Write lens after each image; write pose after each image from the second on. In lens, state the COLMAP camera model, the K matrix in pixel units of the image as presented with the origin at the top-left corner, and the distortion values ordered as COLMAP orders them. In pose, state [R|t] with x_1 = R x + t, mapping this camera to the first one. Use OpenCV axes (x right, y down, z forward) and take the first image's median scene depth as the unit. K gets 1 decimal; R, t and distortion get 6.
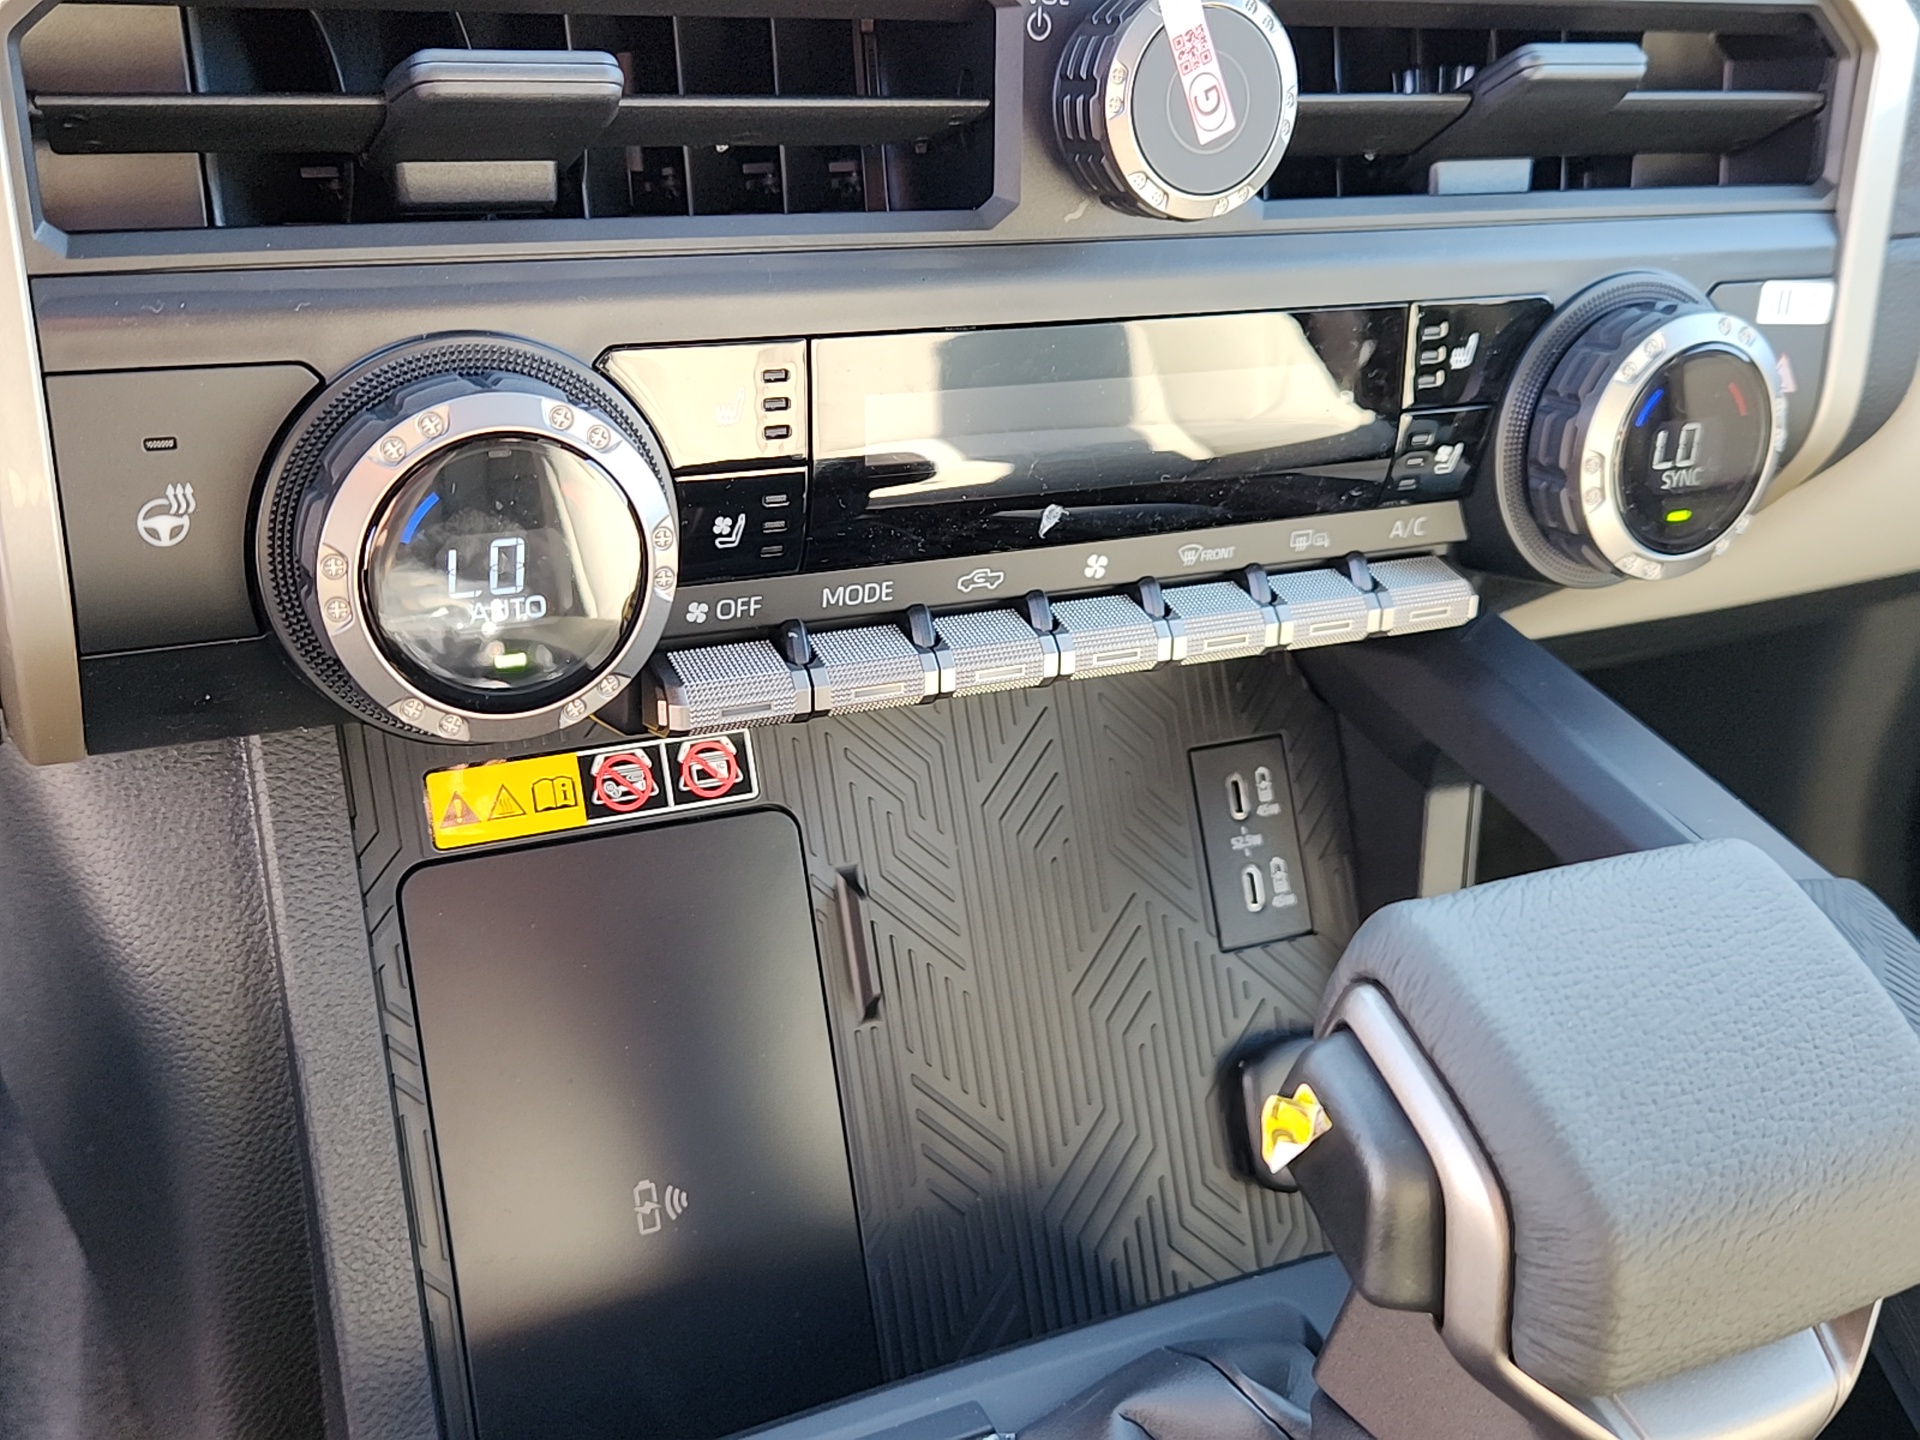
lens RADIAL K [[1971.4, 0, 960.0], [0, 1971.4, 720.0], [0, 0, 1]] dist [0.095234, -0.178182]
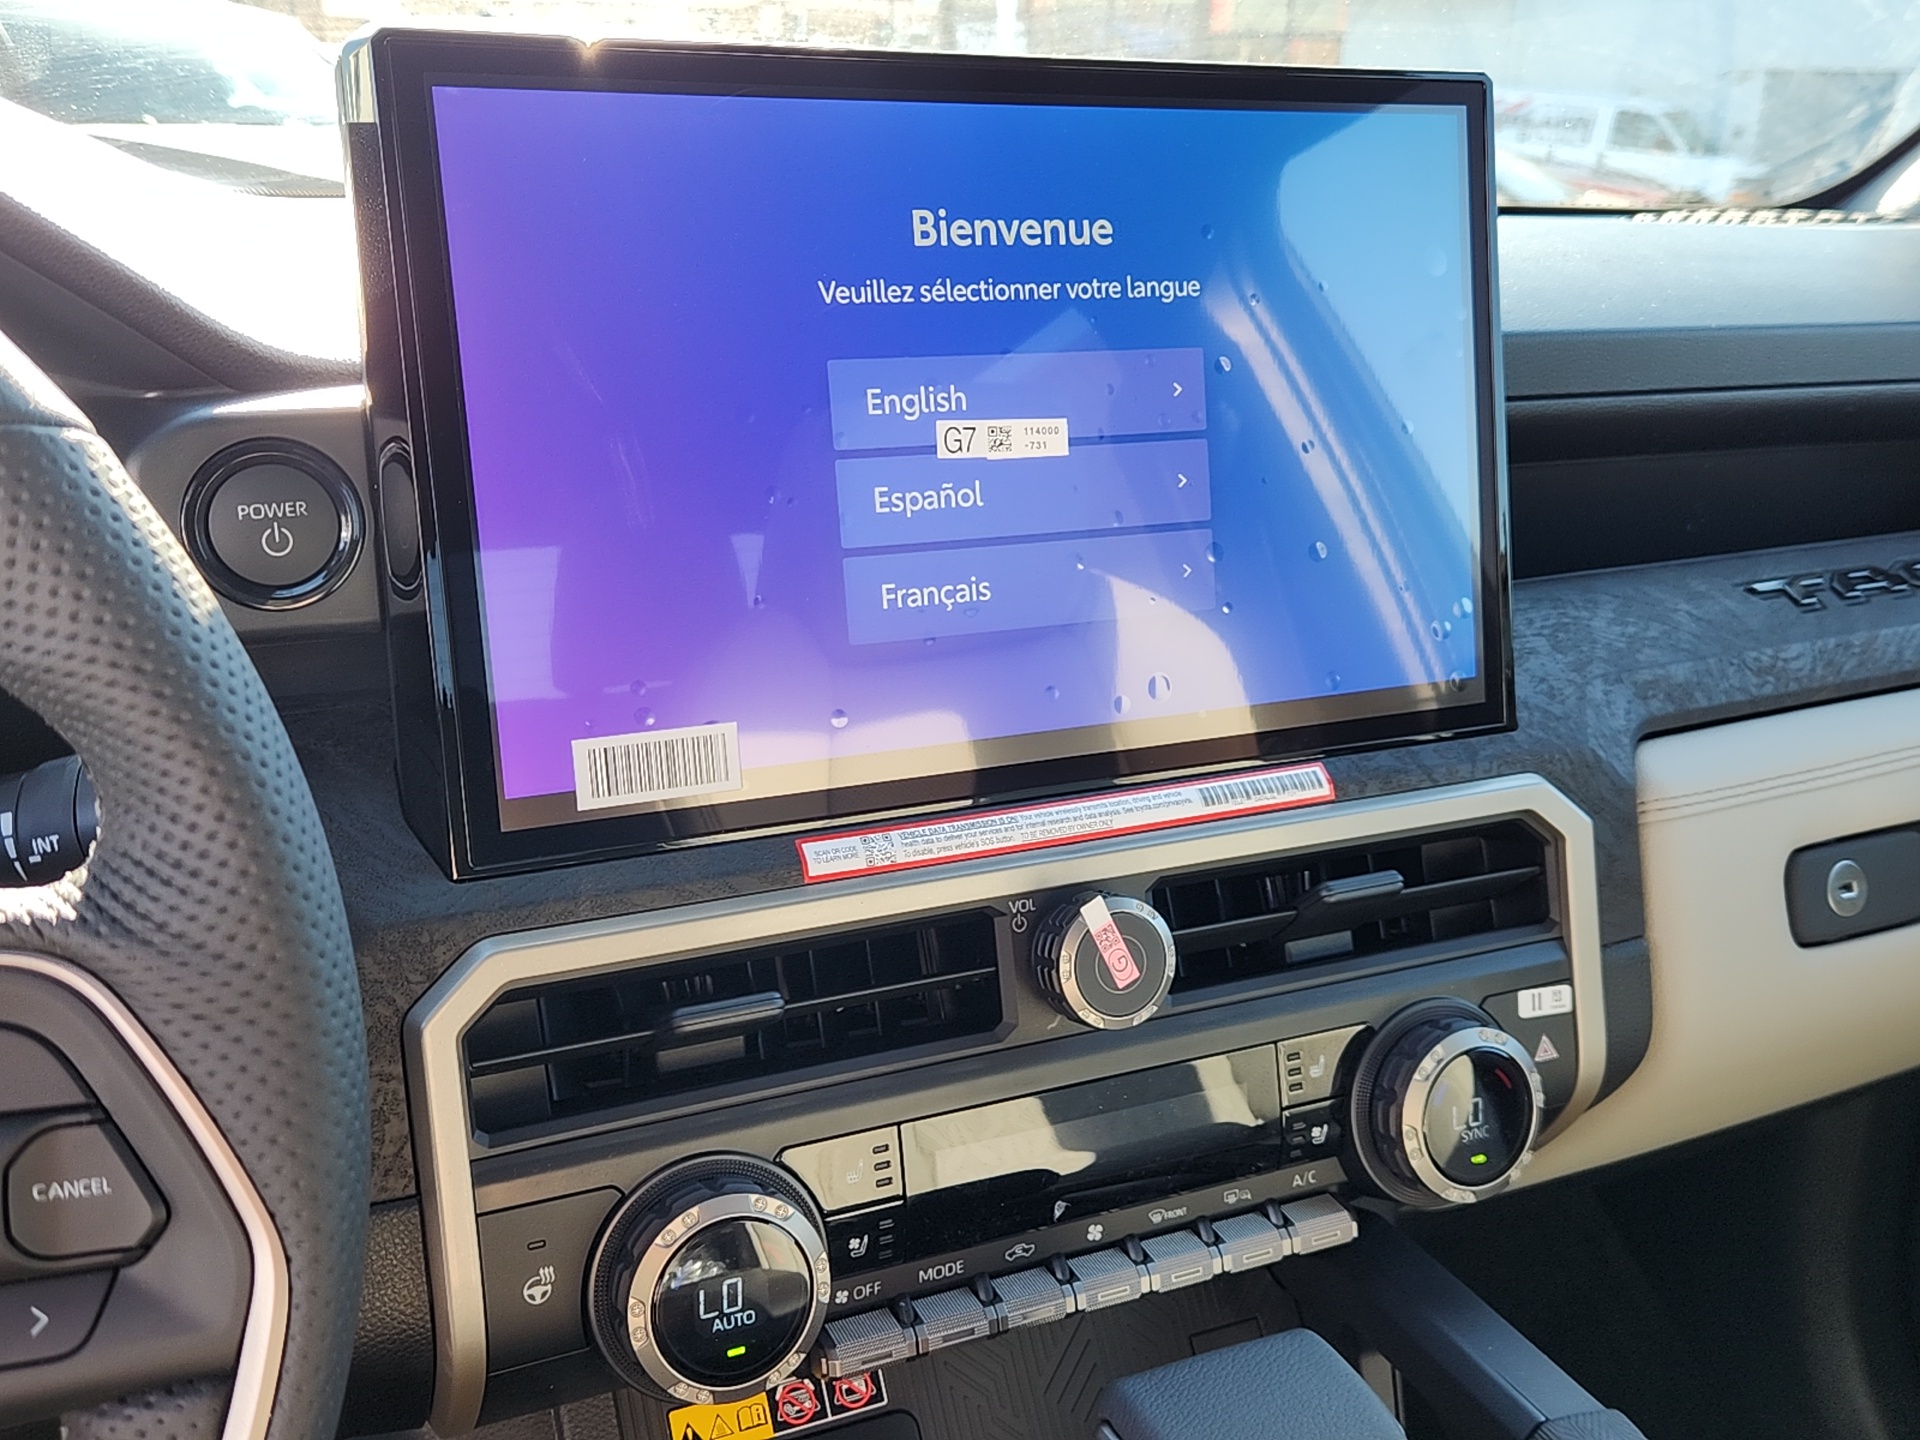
lens RADIAL K [[1974.6, 0, 977.7], [0, 1974.6, 720.9], [0, 0, 1]] dist [0.111995, -0.239523]
pose [[0.994865, -0.096259, -0.031267, 0.064908], [0.085990, 0.966842, -0.240461, -0.098522], [0.053377, 0.236537, 0.970155, -0.605174]]
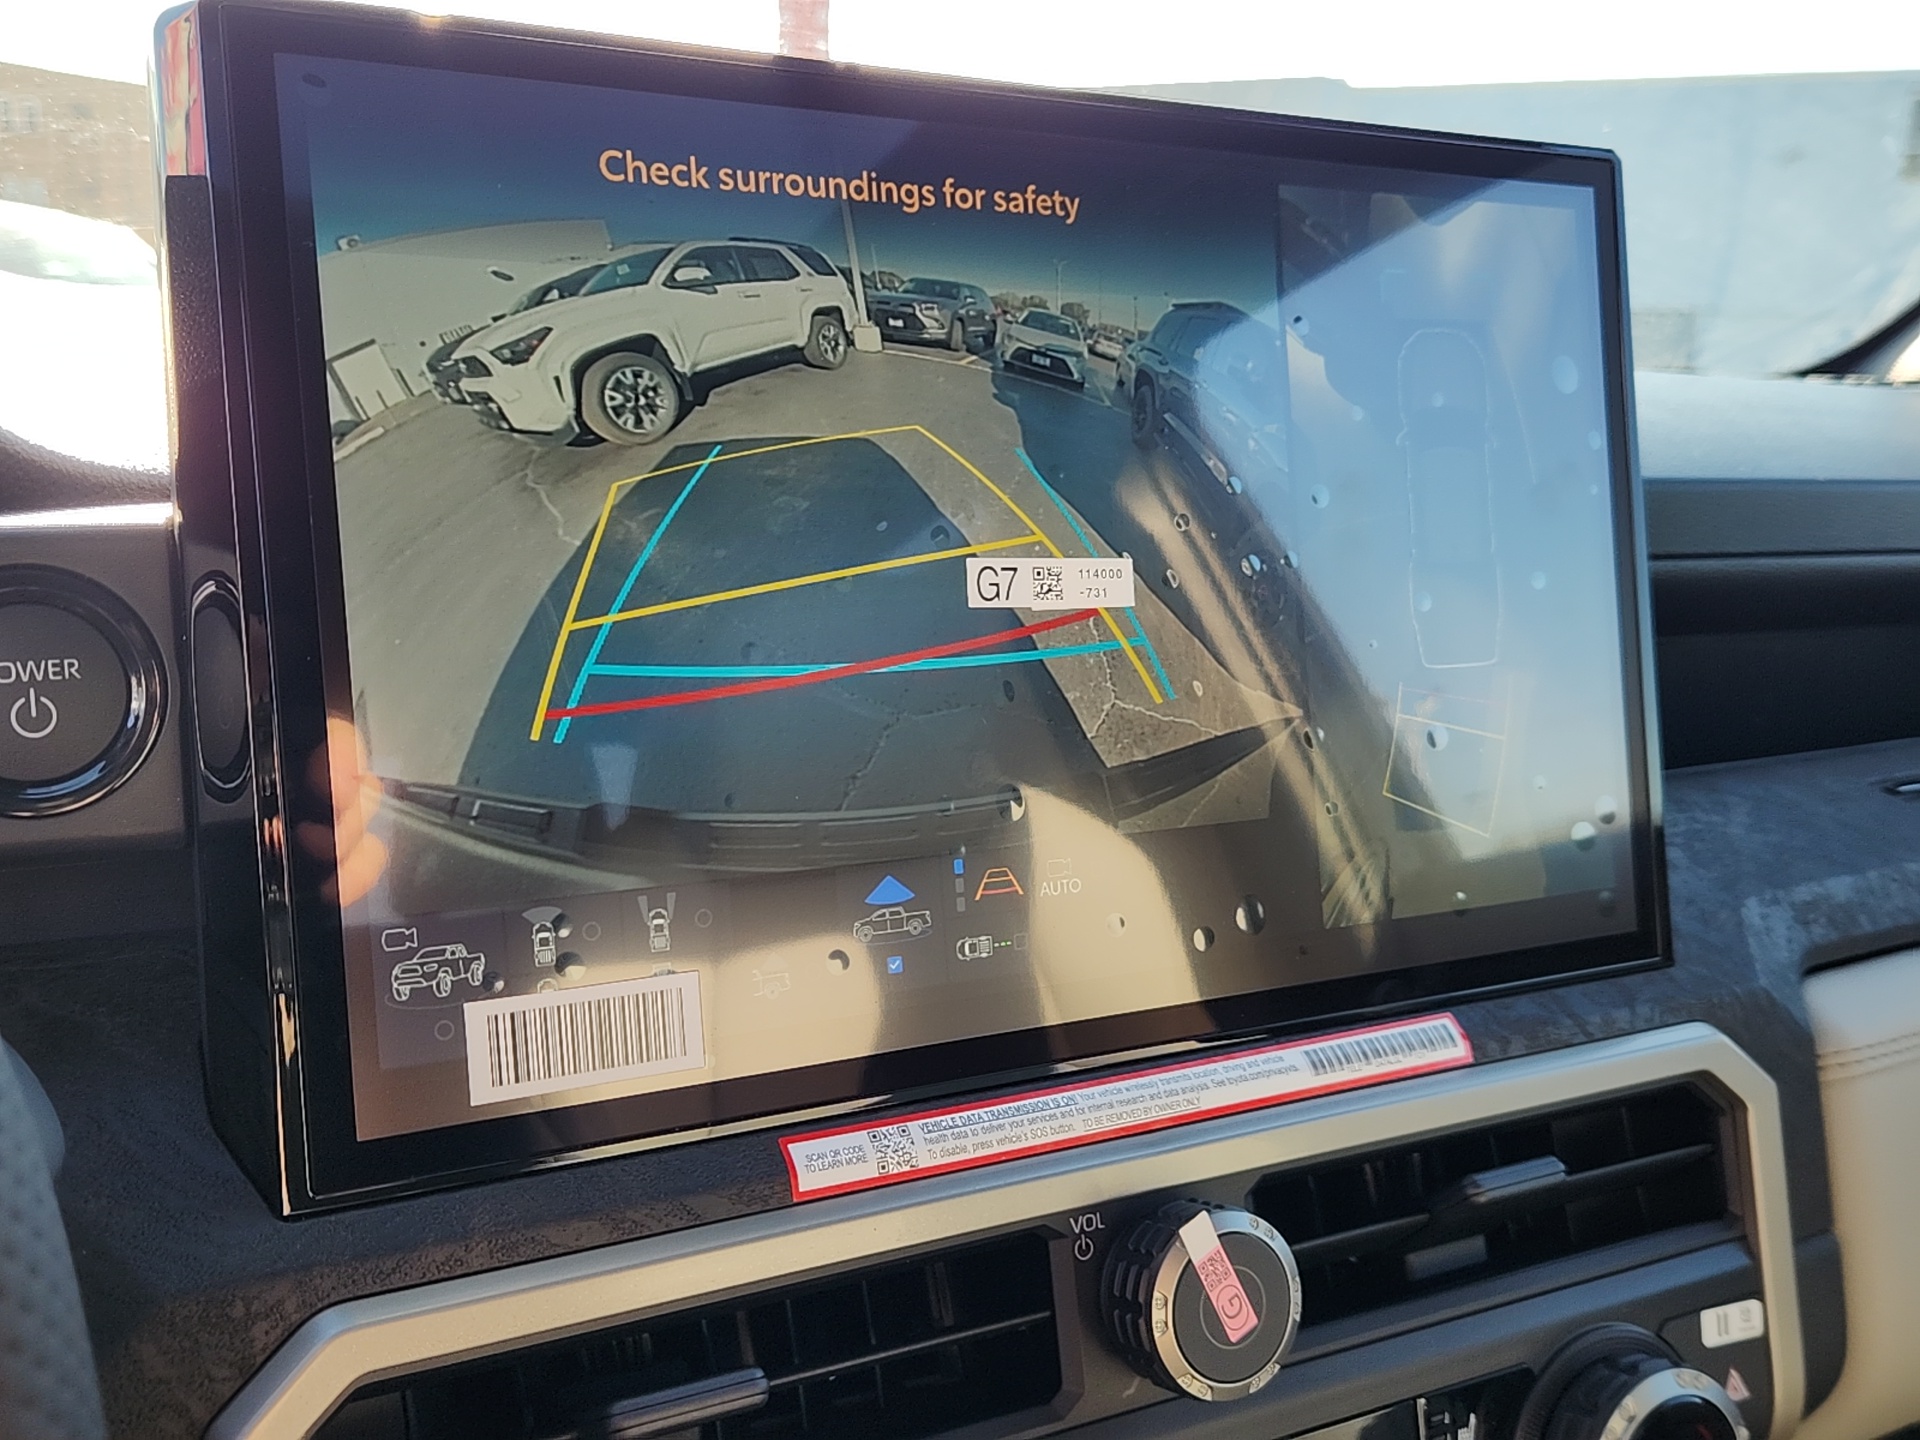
lens RADIAL K [[1971.4, 0, 960.0], [0, 1971.4, 720.0], [0, 0, 1]] dist [0.095234, -0.178182]
pose [[0.993324, -0.102260, 0.053393, -0.059828], [0.114365, 0.933591, -0.339602, -0.216427], [-0.015119, 0.343441, 0.939053, -0.227863]]
